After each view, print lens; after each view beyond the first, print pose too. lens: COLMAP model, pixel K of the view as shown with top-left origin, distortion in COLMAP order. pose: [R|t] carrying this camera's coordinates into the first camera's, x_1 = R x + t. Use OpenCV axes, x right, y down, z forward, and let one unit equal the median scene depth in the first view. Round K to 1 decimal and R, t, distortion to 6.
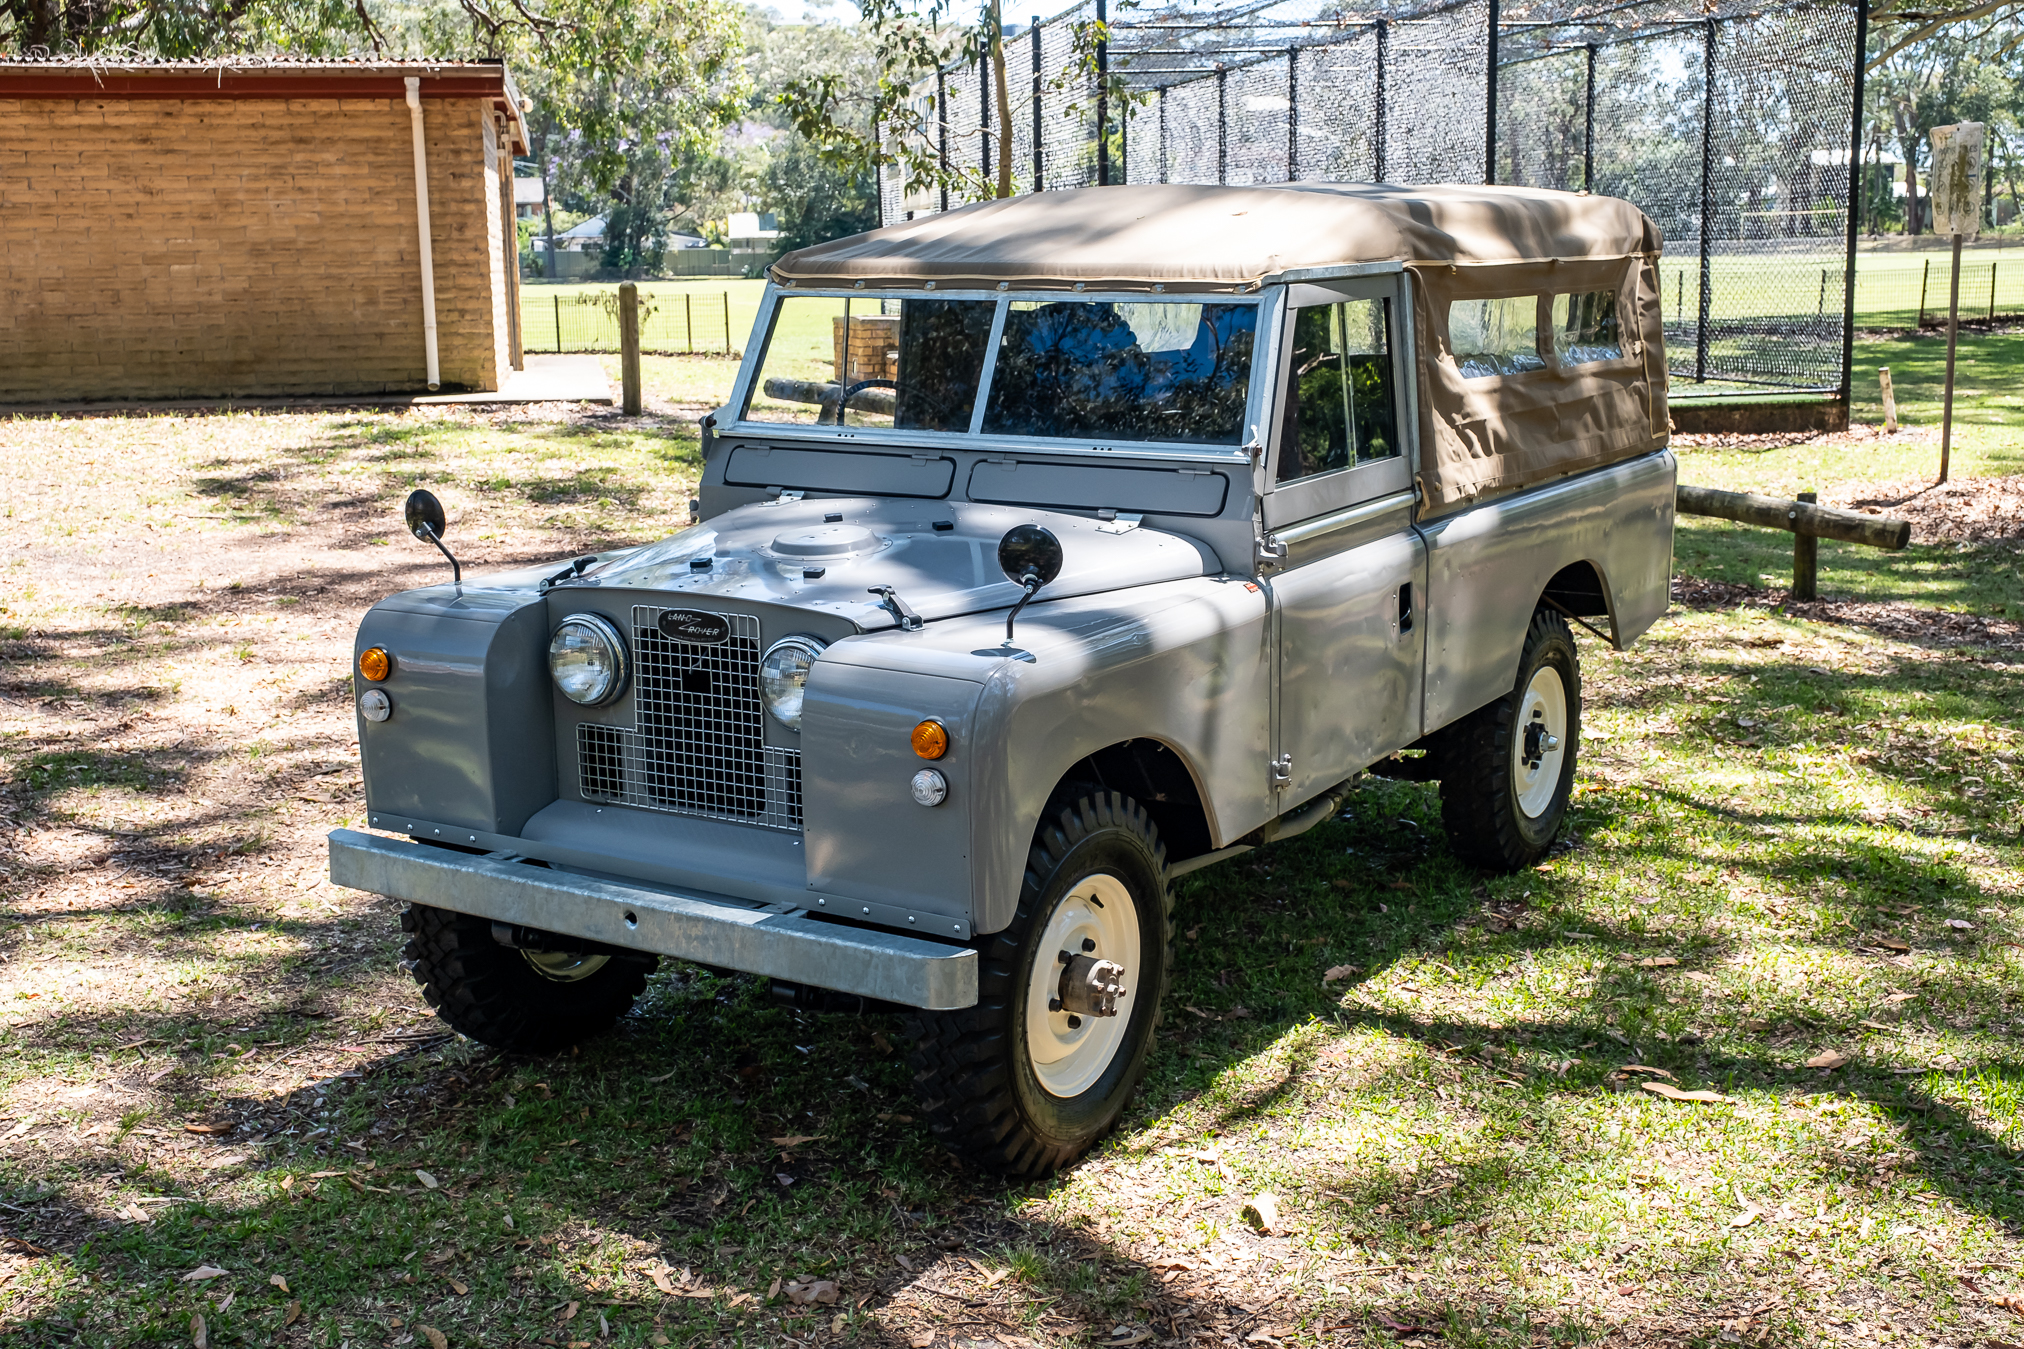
lens RADIAL K [[2338.6, 0, 1012.0], [0, 2338.6, 674.5], [0, 0, 1]] dist [0.007163, 0.028906]
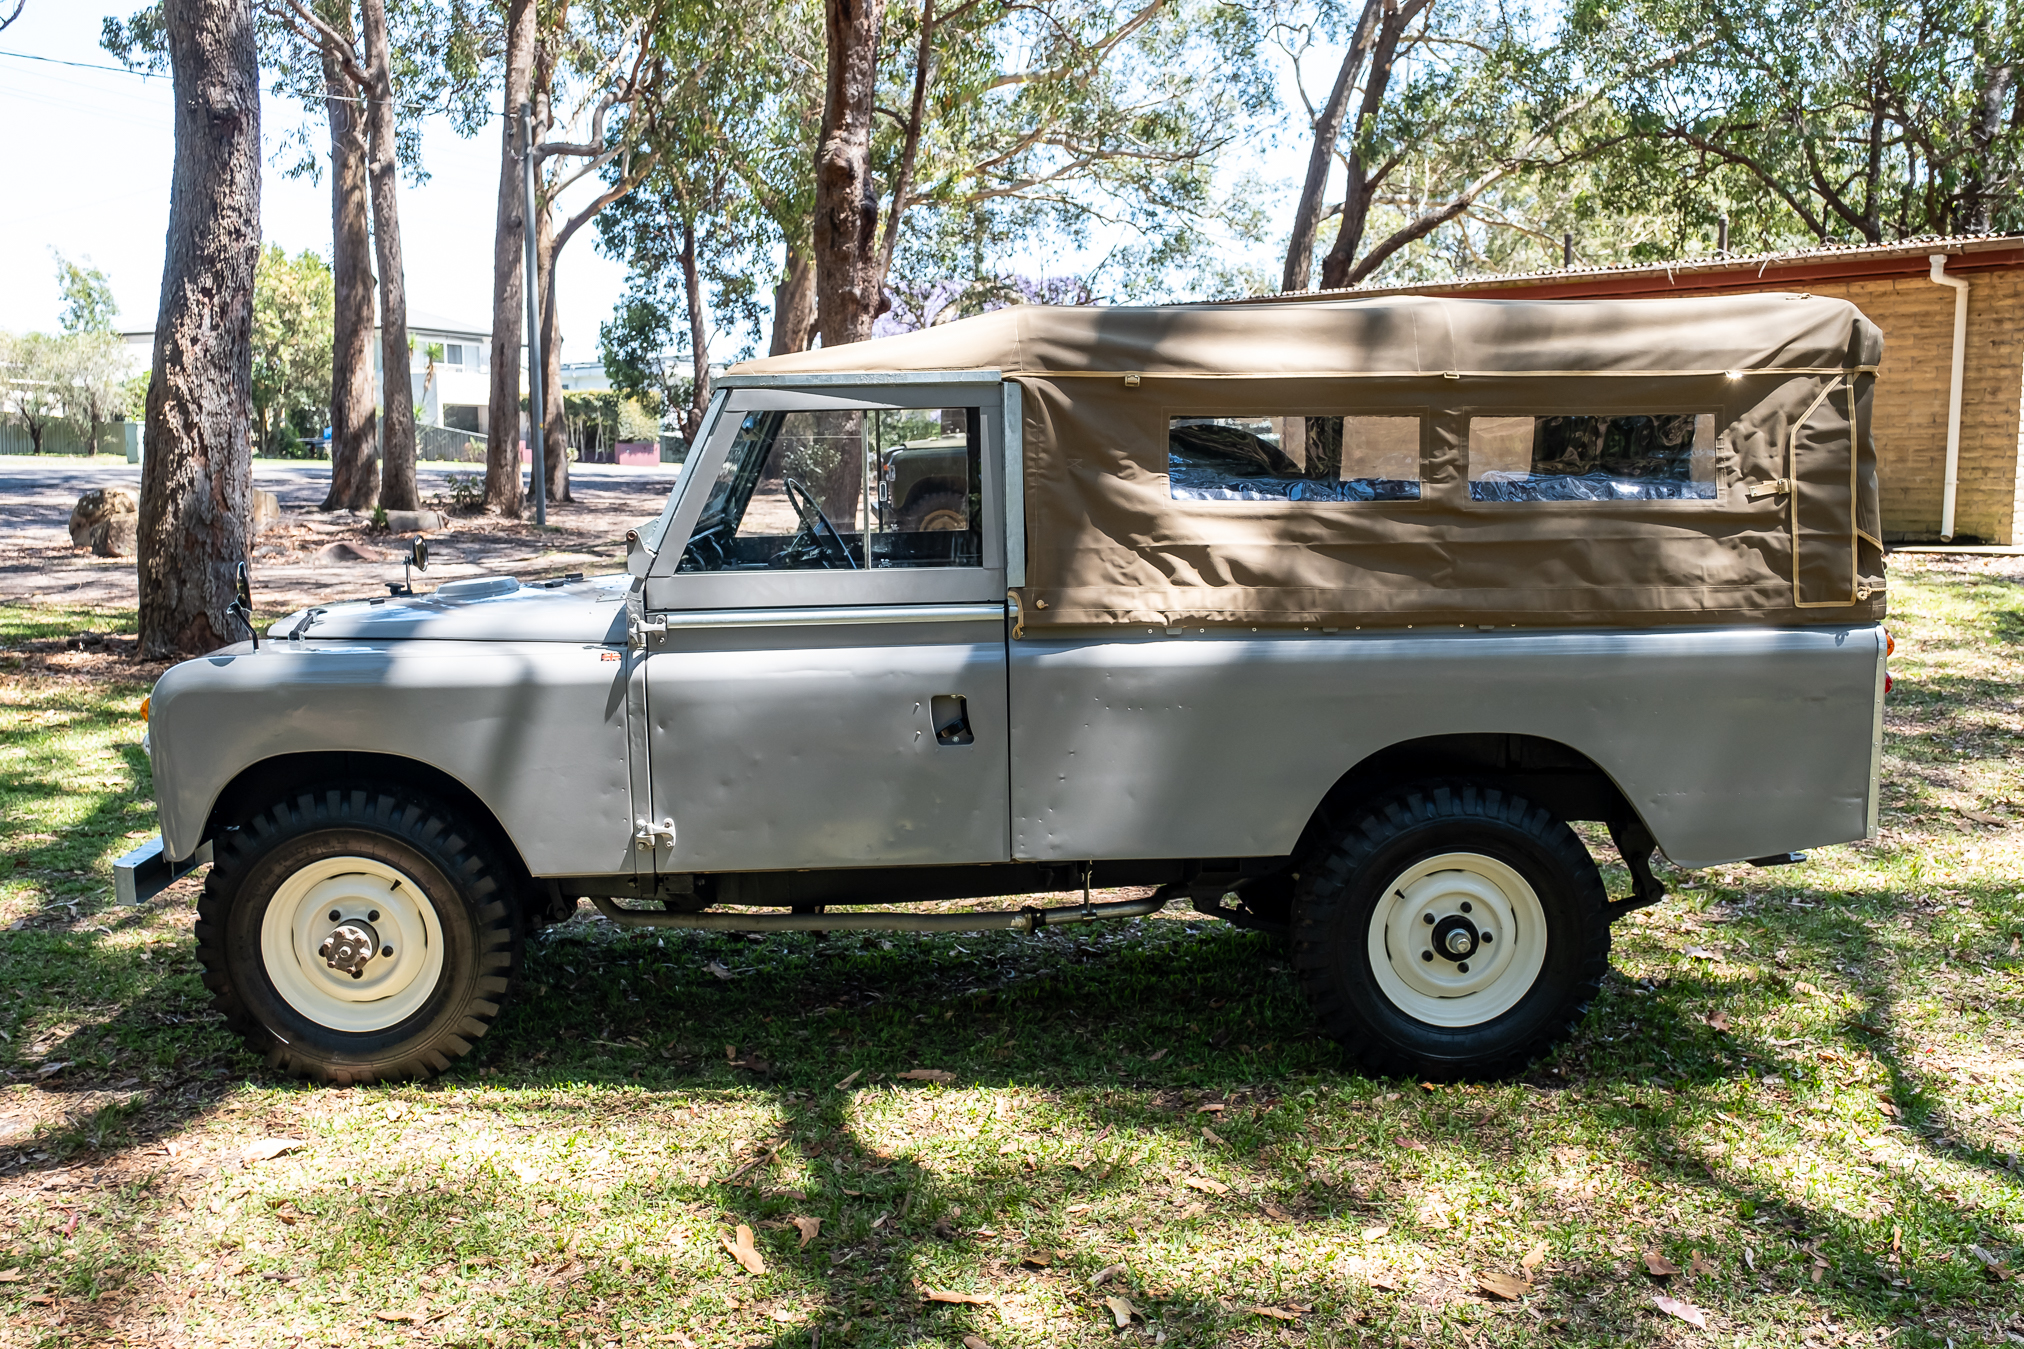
lens RADIAL K [[1840.6, 0, 1012.0], [0, 1840.6, 674.5], [0, 0, 1]] dist [0.061119, 0.002394]
pose [[0.559239, 0.114742, -0.821028, 0.824429], [-0.155189, 0.987357, 0.032282, -0.076089], [0.814352, 0.109361, 0.569975, 0.574104]]
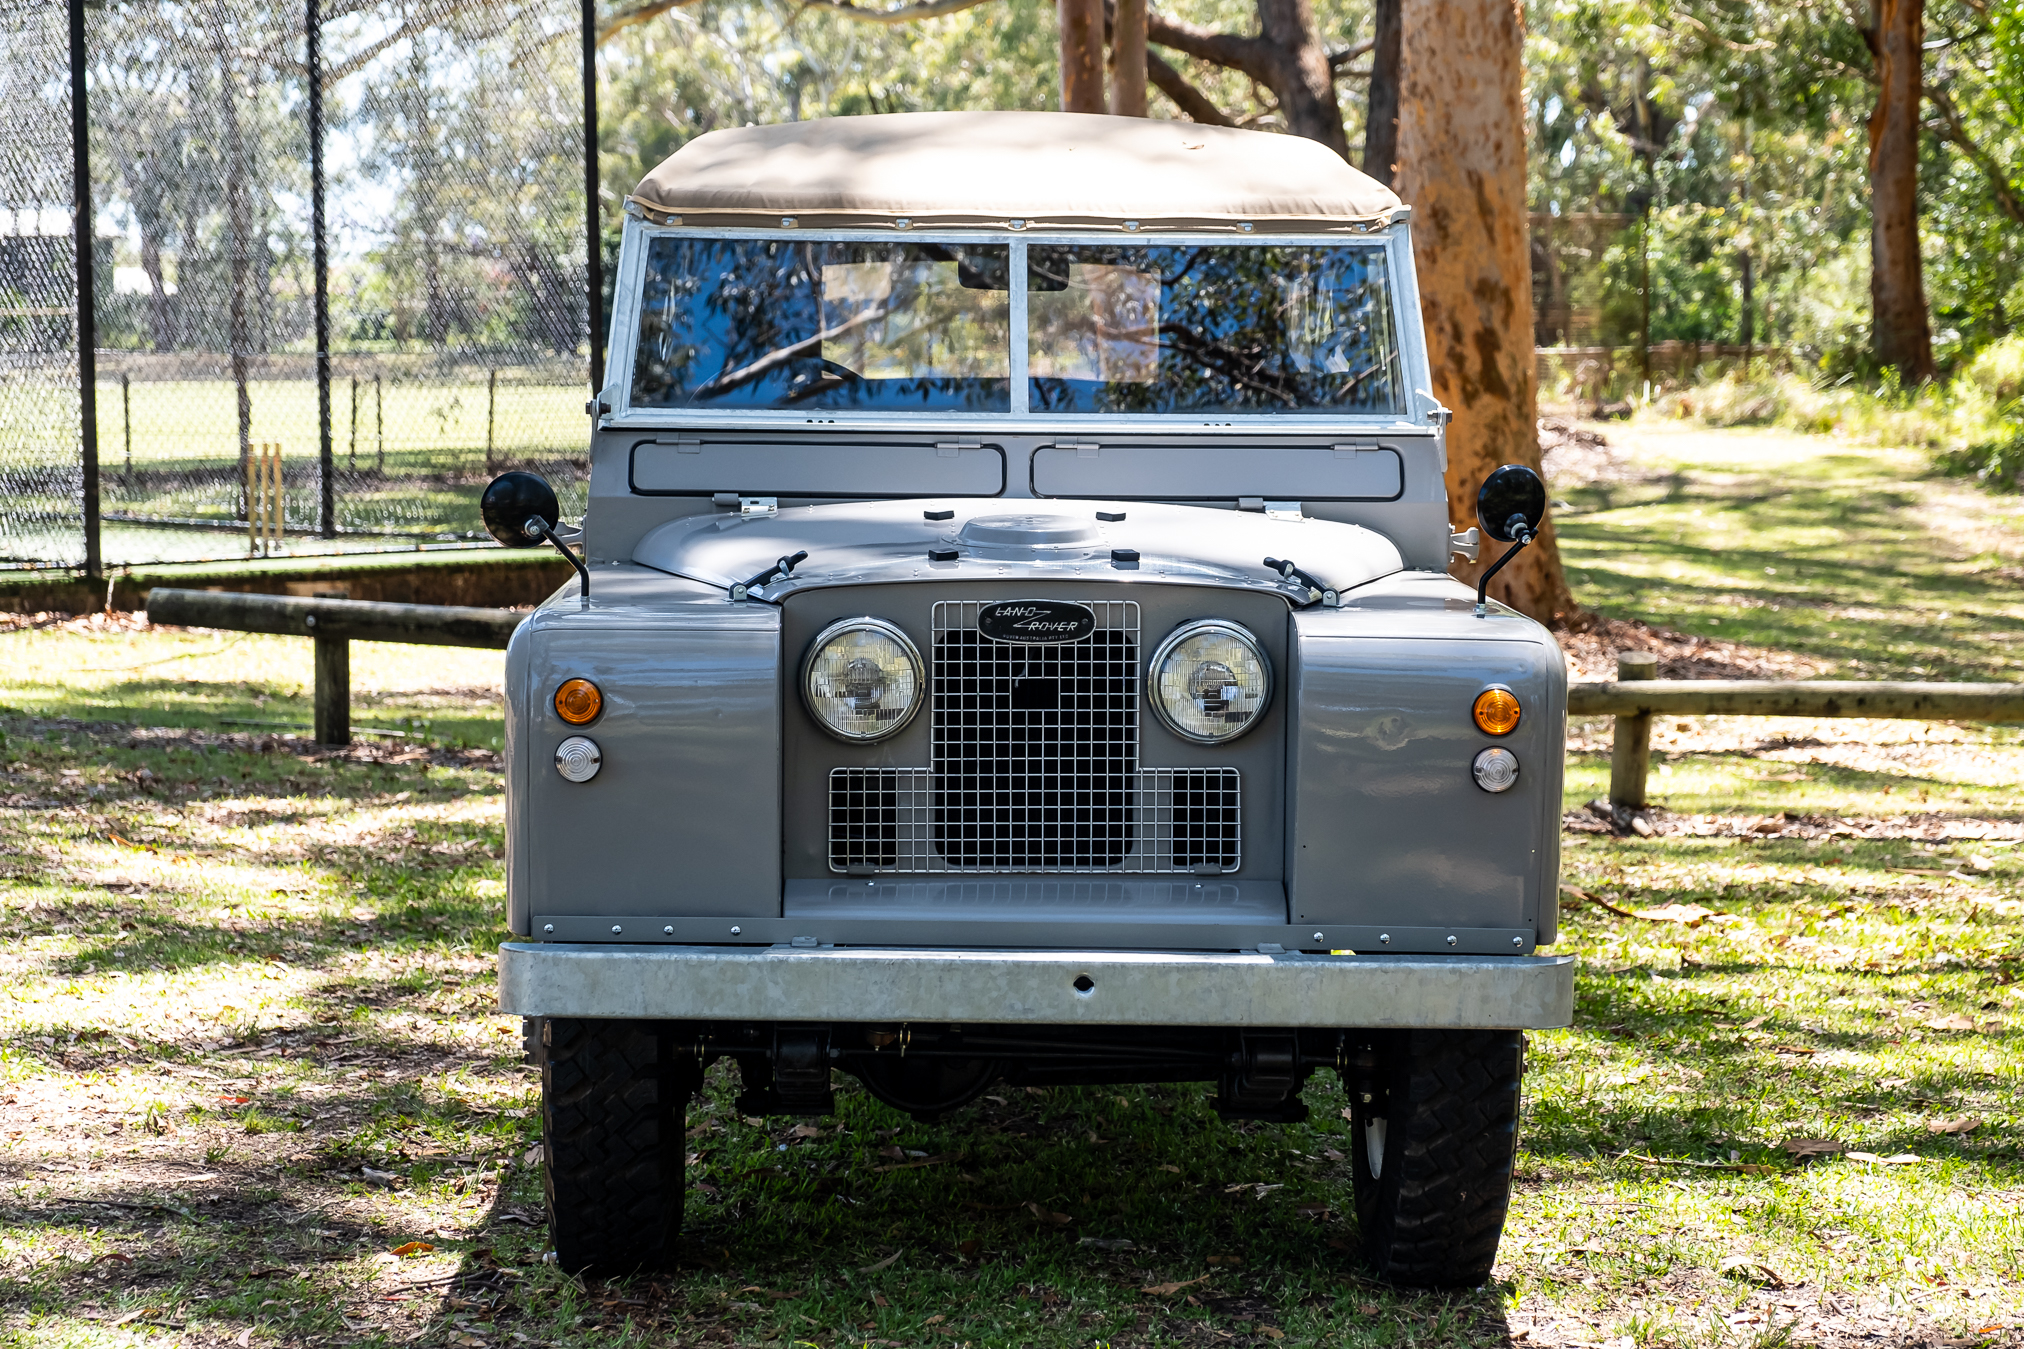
lens RADIAL K [[4123.7, 0, 1012.0], [0, 4123.7, 674.5], [0, 0, 1]] dist [0.003075, -0.168094]
pose [[0.847520, -0.033046, 0.529734, -0.771944], [0.089249, 0.992722, -0.080860, 0.094764], [-0.523206, 0.115809, 0.844301, -0.129888]]
